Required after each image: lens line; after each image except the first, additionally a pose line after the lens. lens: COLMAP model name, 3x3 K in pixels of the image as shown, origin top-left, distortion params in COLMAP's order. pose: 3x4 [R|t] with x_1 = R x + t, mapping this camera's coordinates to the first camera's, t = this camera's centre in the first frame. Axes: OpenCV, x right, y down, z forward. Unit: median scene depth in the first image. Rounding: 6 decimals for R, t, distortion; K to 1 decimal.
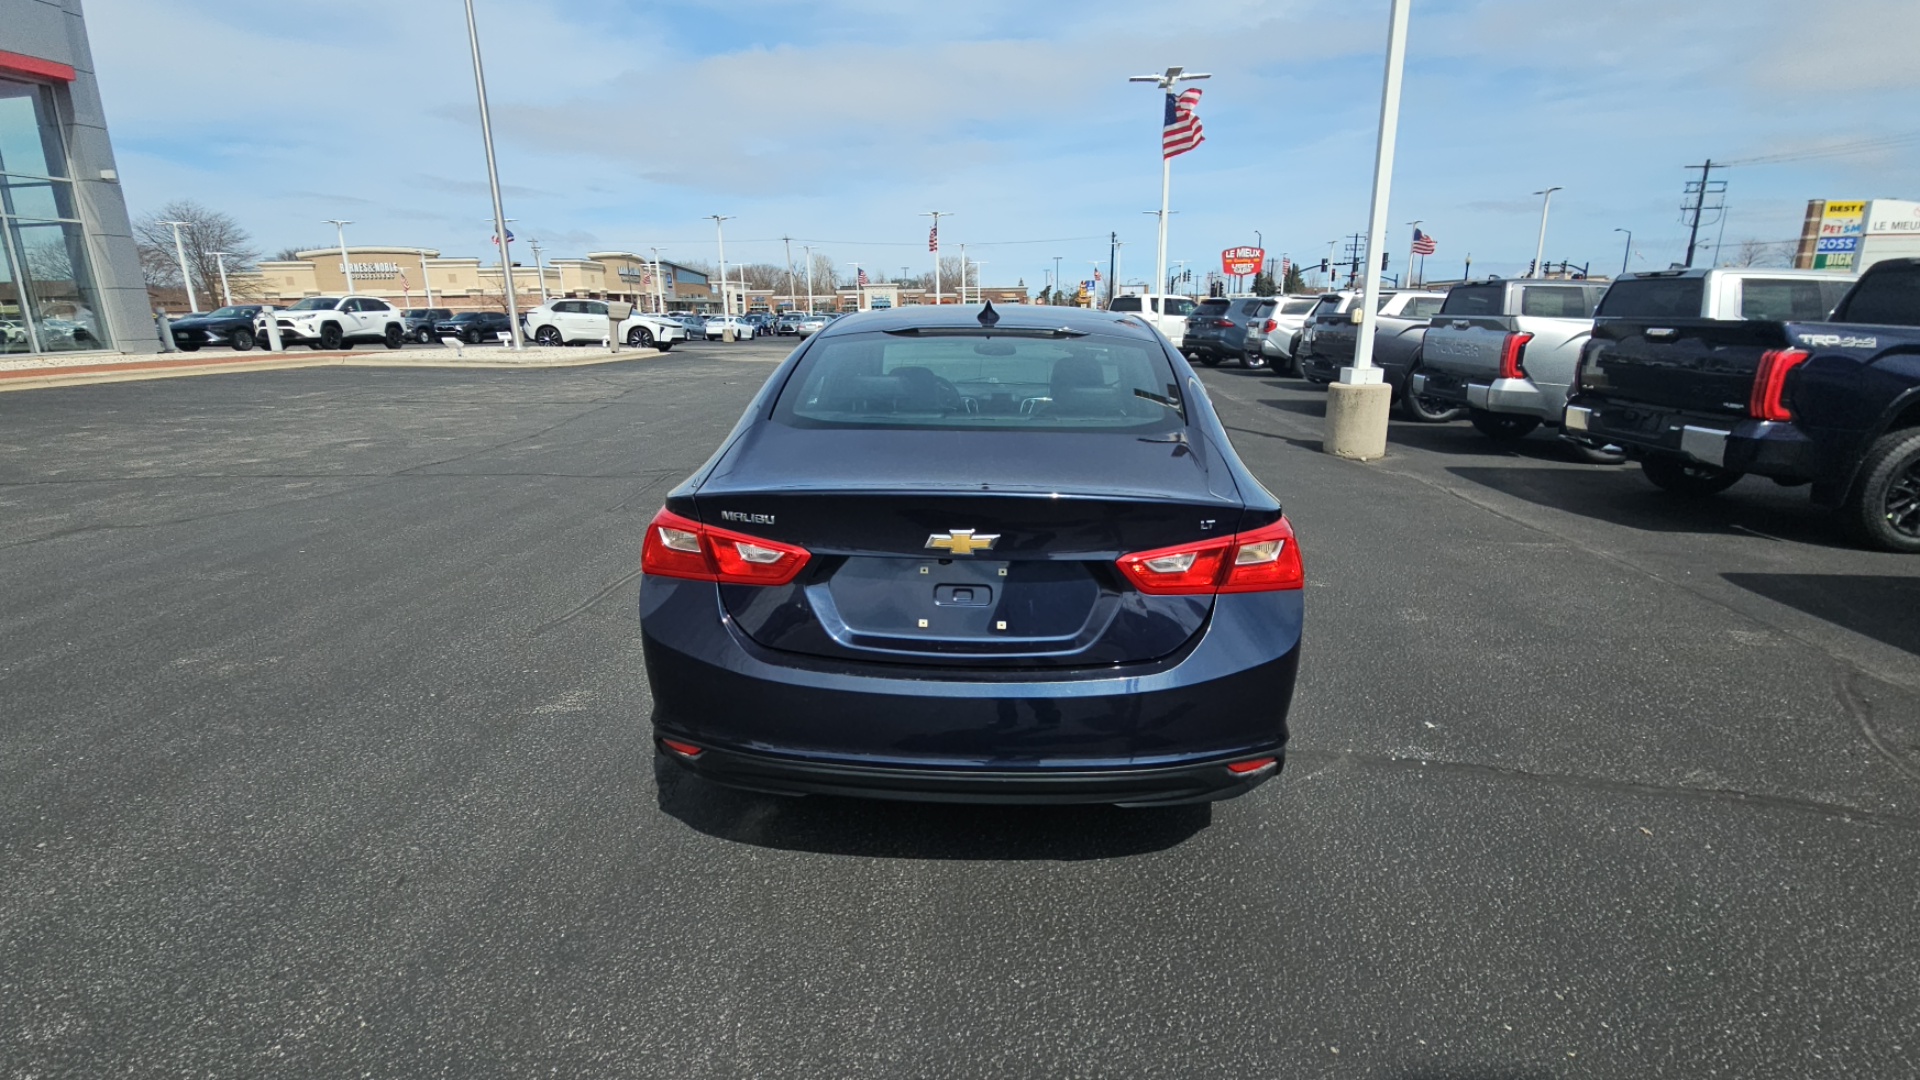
lens RADIAL K [[854.1, 0, 978.0], [0, 854.1, 554.9], [0, 0, 1]] dist [0.009953, -0.007846]
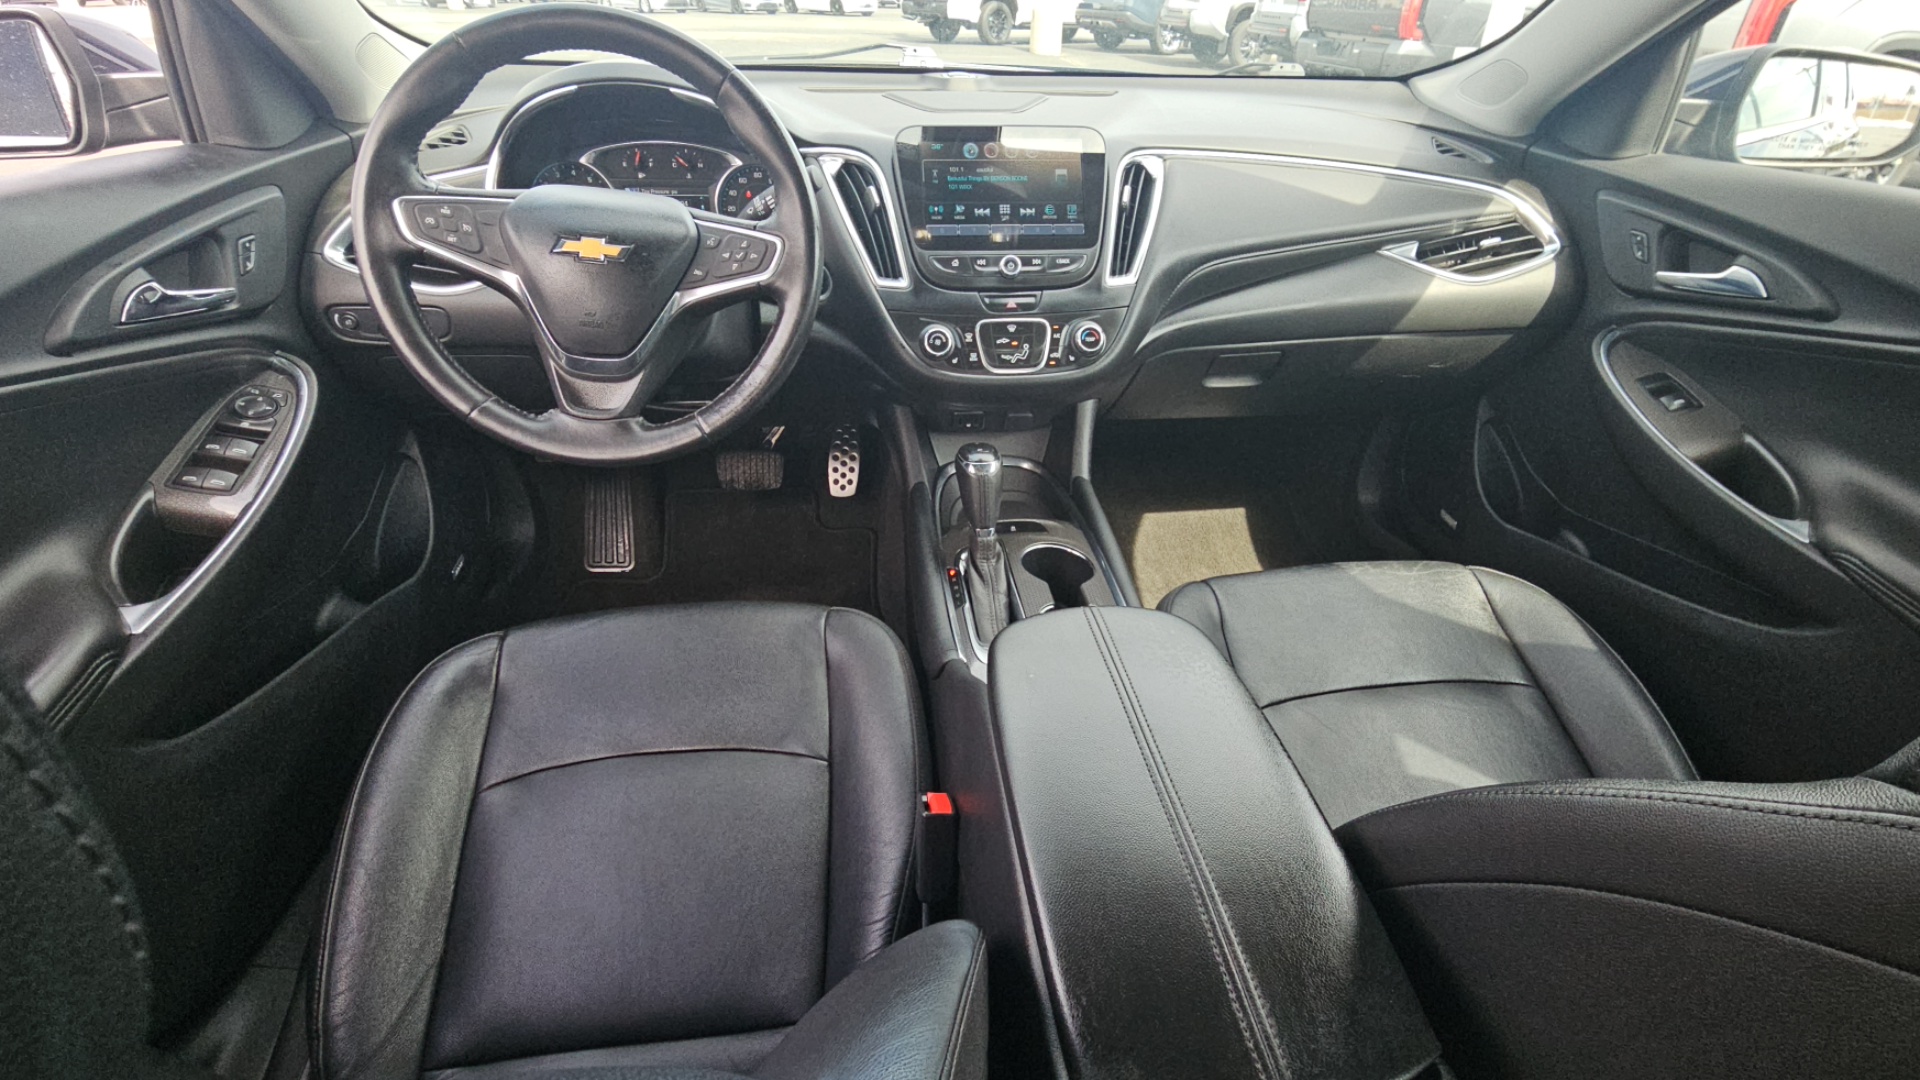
lens RADIAL K [[854.1, 0, 983.4], [0, 854.1, 542.5], [0, 0, 1]] dist [0.009953, -0.007846]
pose [[0.982499, -0.081324, 0.167575, -0.006490], [0.027768, 0.953549, 0.299954, -0.041083], [-0.184185, -0.290052, 0.939120, 0.207871]]
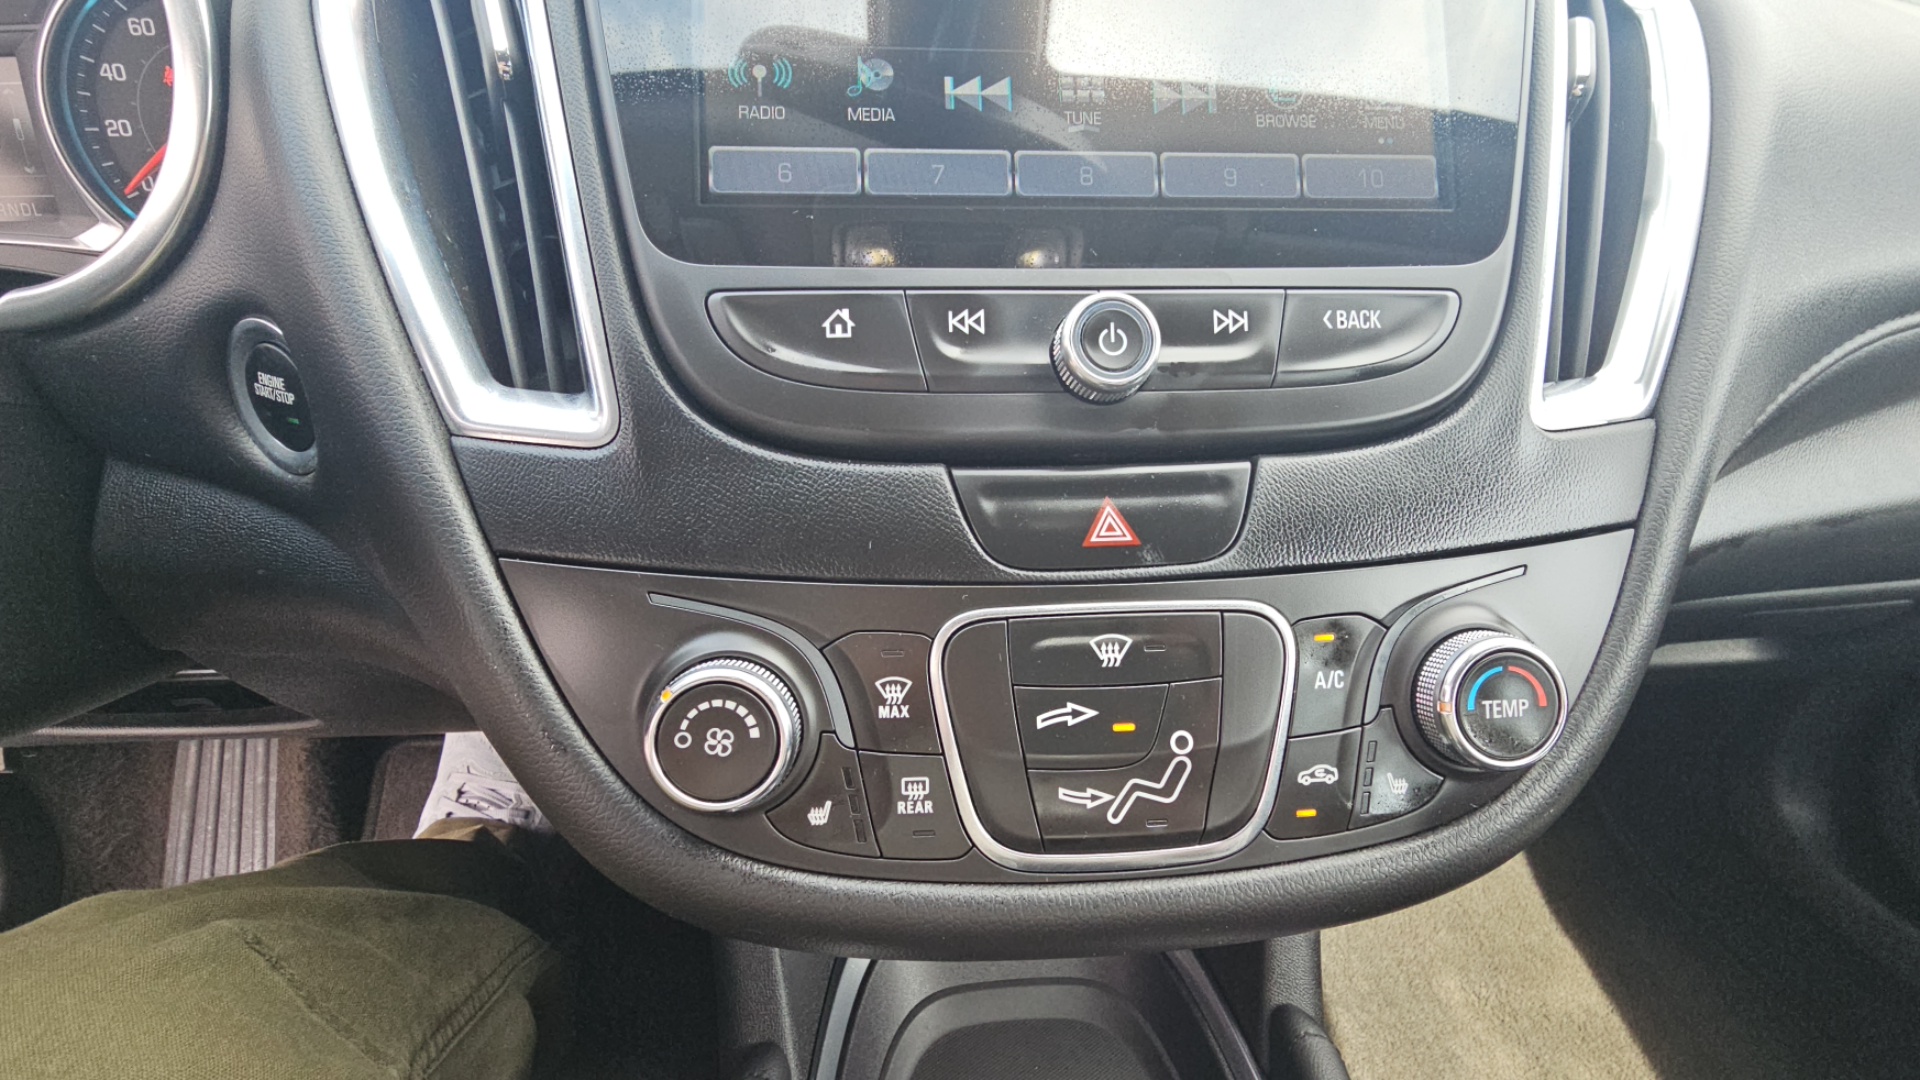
lens RADIAL K [[854.1, 0, 985.5], [0, 854.1, 540.4], [0, 0, 1]] dist [0.009953, -0.007846]
pose [[0.988813, -0.053760, 0.139139, 0.001720], [0.017988, 0.968963, 0.246552, -0.041700], [-0.148075, -0.241290, 0.959090, 0.248870]]
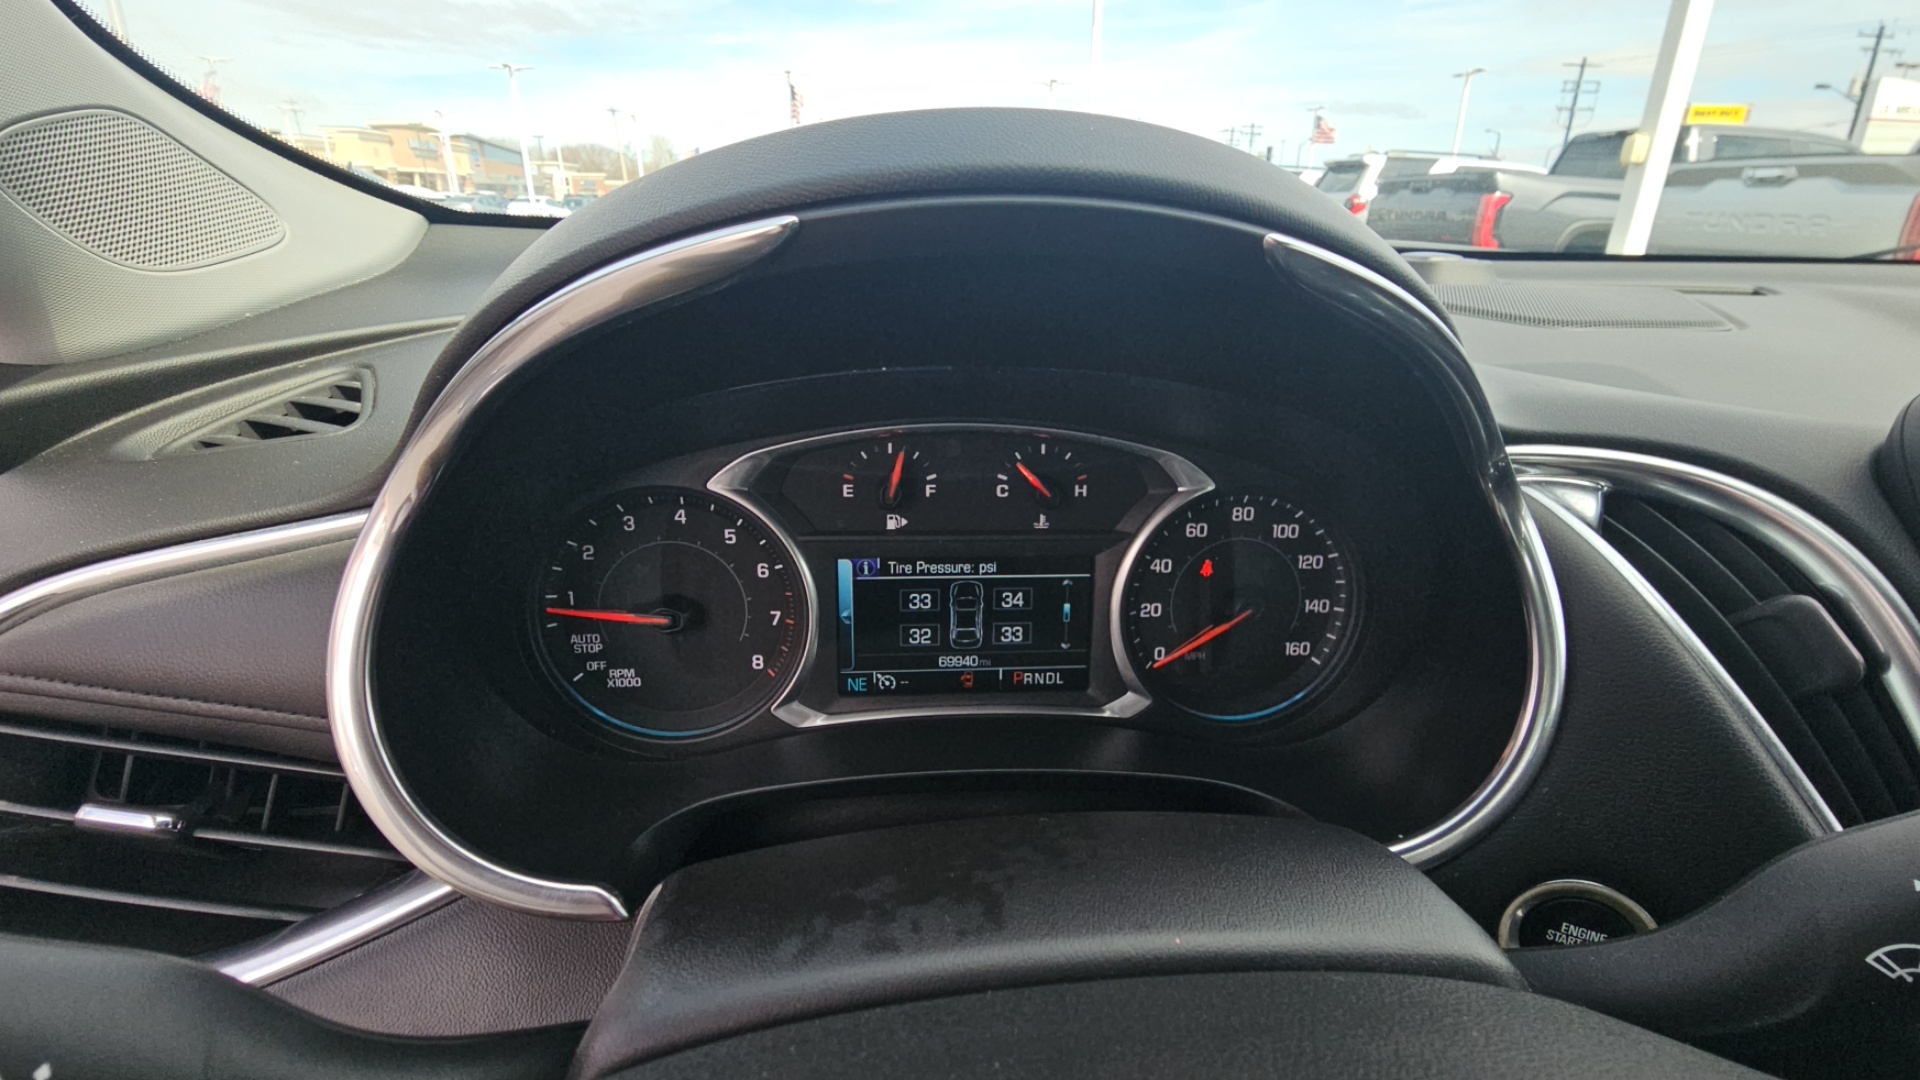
lens RADIAL K [[854.1, 0, 986.8], [0, 854.1, 545.5], [0, 0, 1]] dist [0.009953, -0.007846]
pose [[0.986920, -0.039082, 0.156400, -0.017375], [0.023503, 0.994685, 0.100248, -0.048584], [-0.159487, -0.095261, 0.982593, 0.251530]]
